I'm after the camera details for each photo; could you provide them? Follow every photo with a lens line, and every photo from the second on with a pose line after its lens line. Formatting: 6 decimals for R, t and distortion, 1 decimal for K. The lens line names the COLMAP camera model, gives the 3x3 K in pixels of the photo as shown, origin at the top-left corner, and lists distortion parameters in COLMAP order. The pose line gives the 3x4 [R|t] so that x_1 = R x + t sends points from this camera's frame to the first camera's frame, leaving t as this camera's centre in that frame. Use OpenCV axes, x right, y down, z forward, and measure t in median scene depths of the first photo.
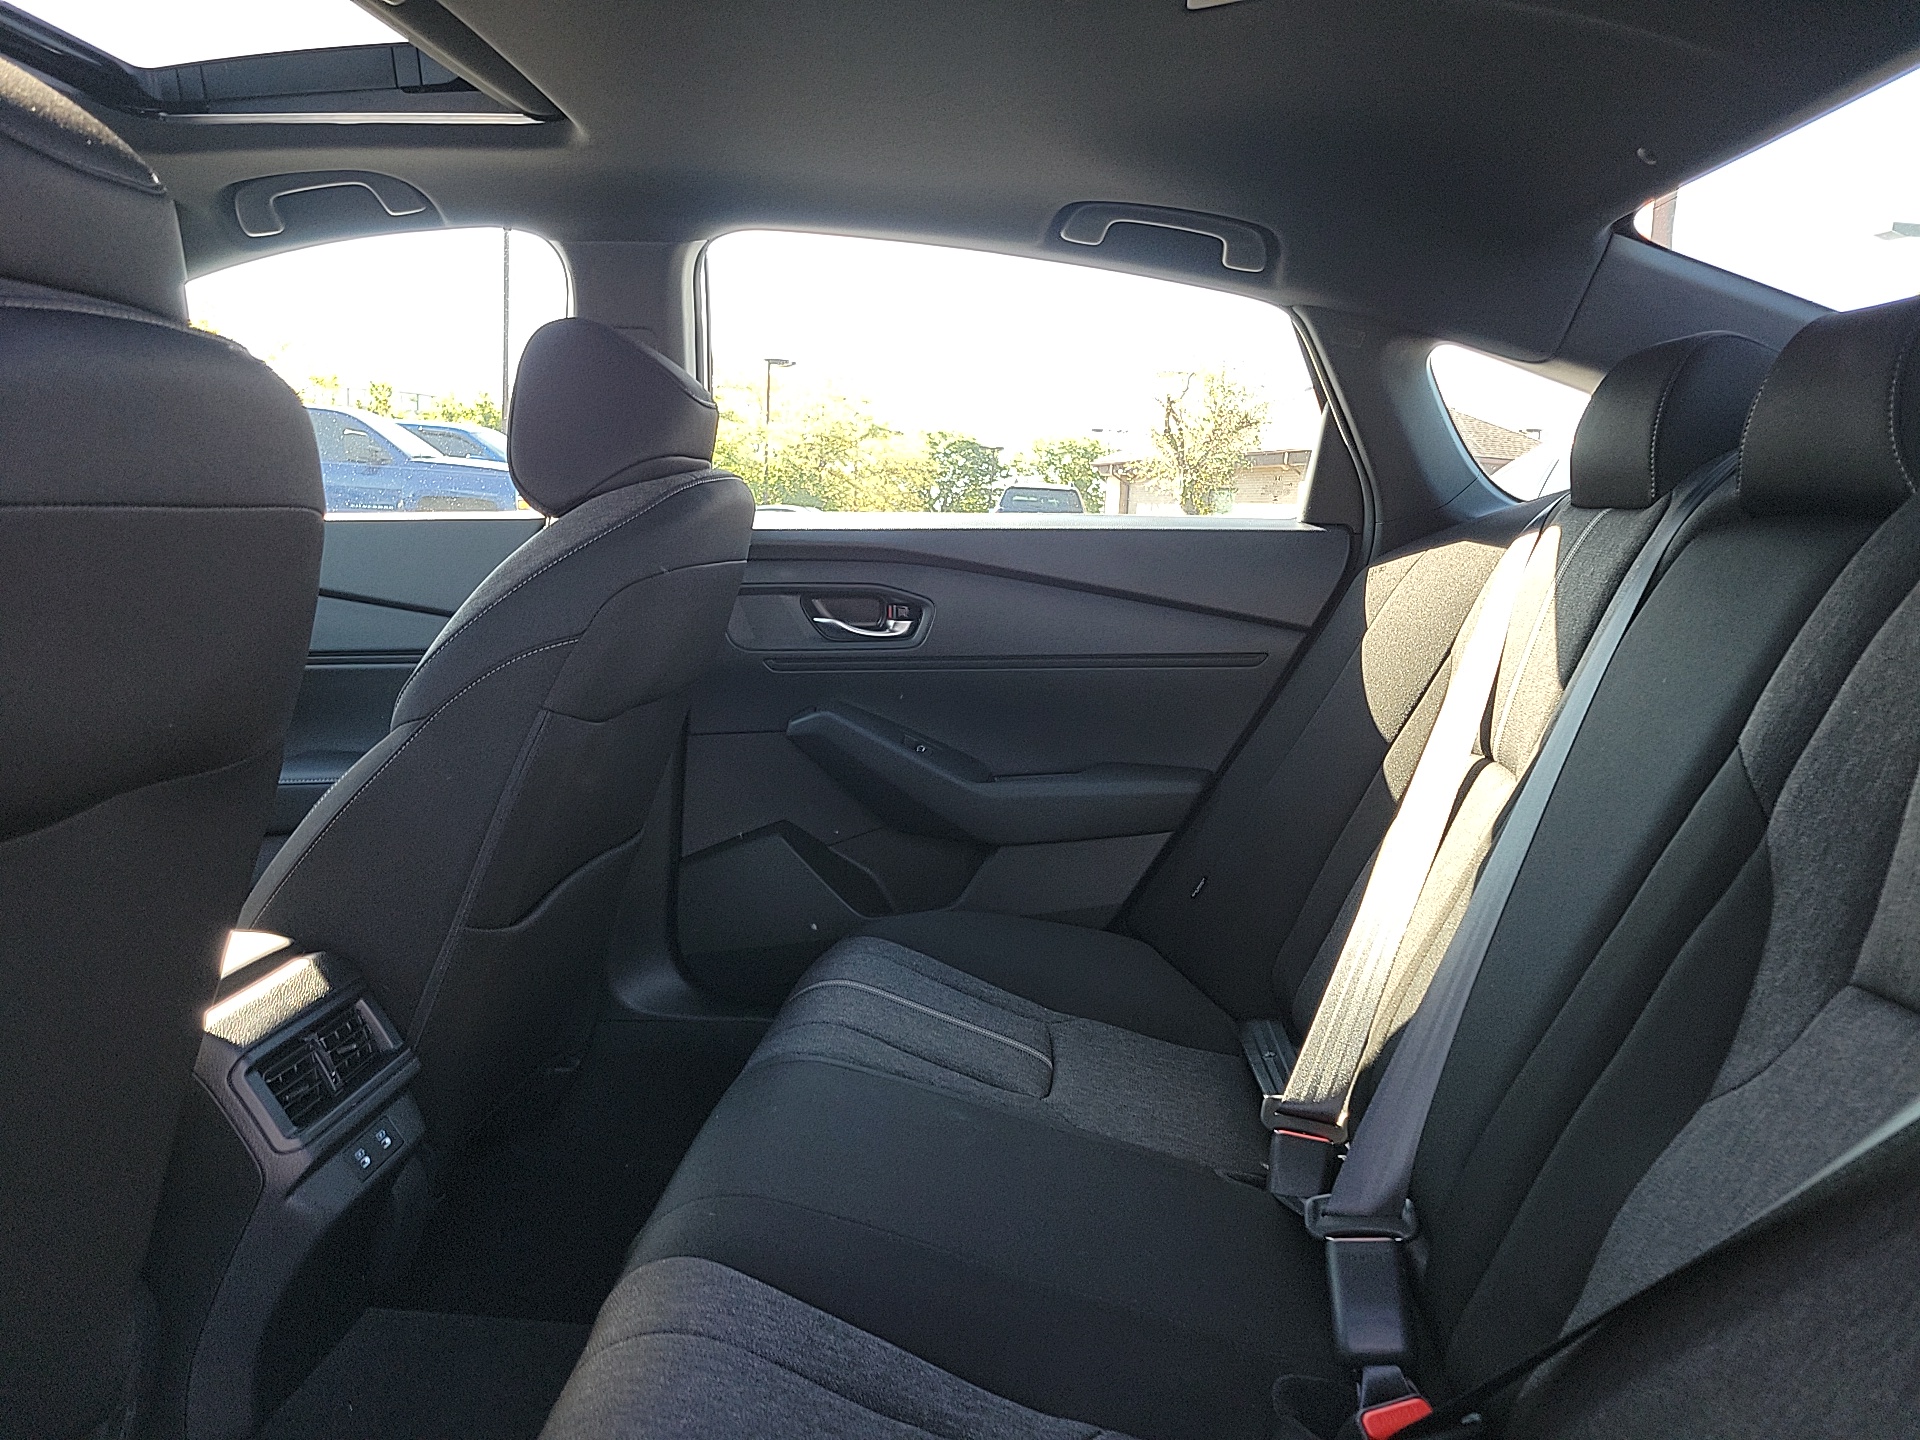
lens RADIAL K [[1473.4, 0, 898.8], [0, 1473.4, 658.8], [0, 0, 1]] dist [0.044606, -0.043261]
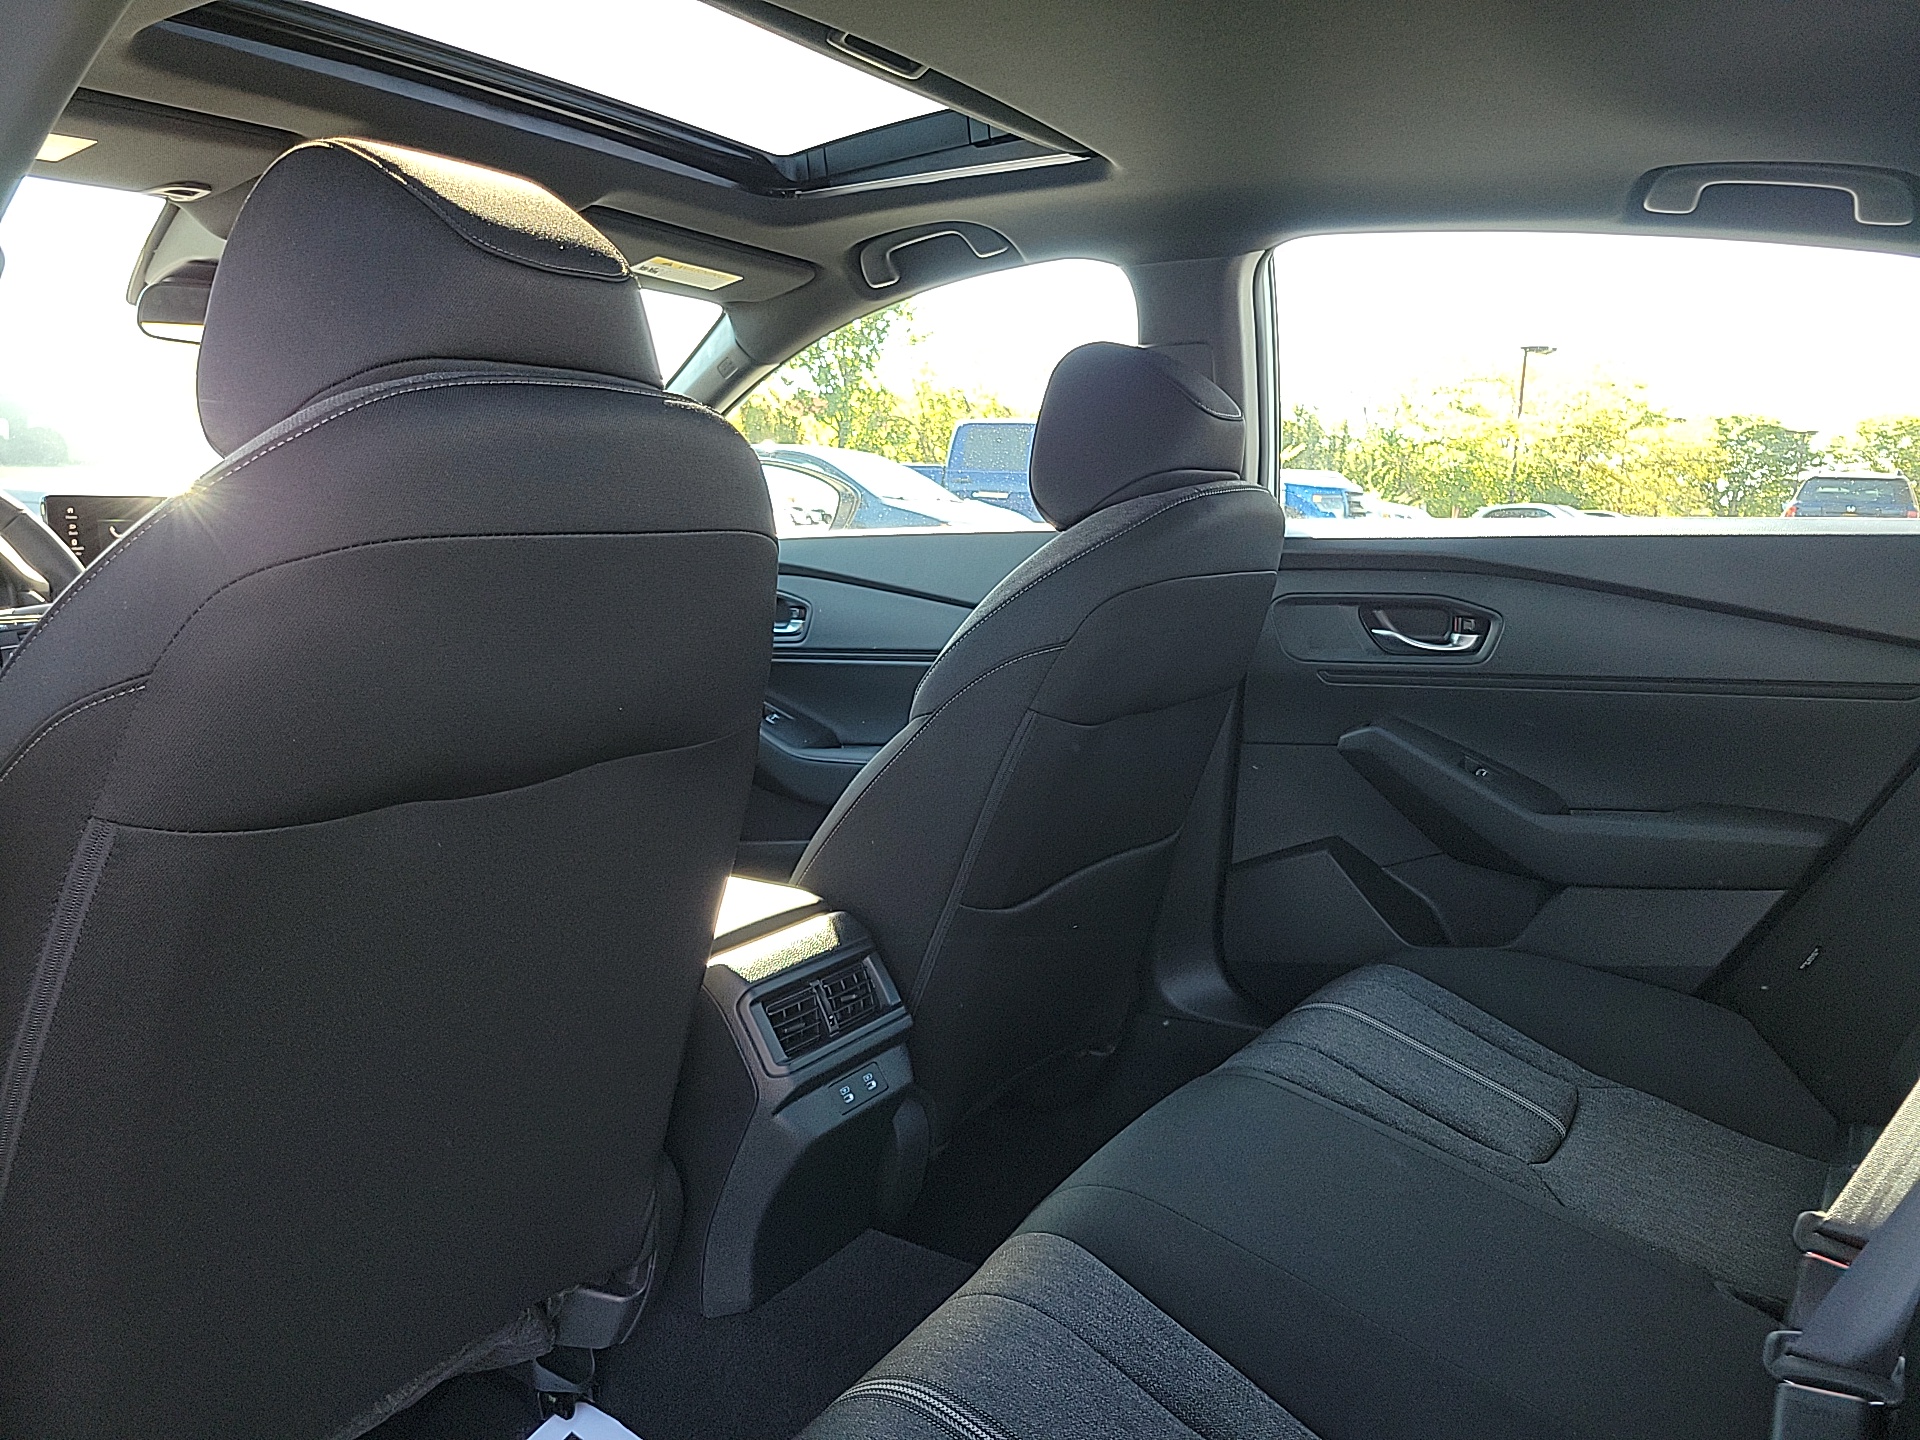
lens RADIAL K [[1473.4, 0, 945.6], [0, 1473.4, 657.8], [0, 0, 1]] dist [0.044606, -0.043261]
pose [[0.885669, 0.031768, -0.463229, 0.163127], [-0.032434, 0.999453, 0.006530, -0.007273], [0.463182, 0.009241, 0.886215, 0.015742]]
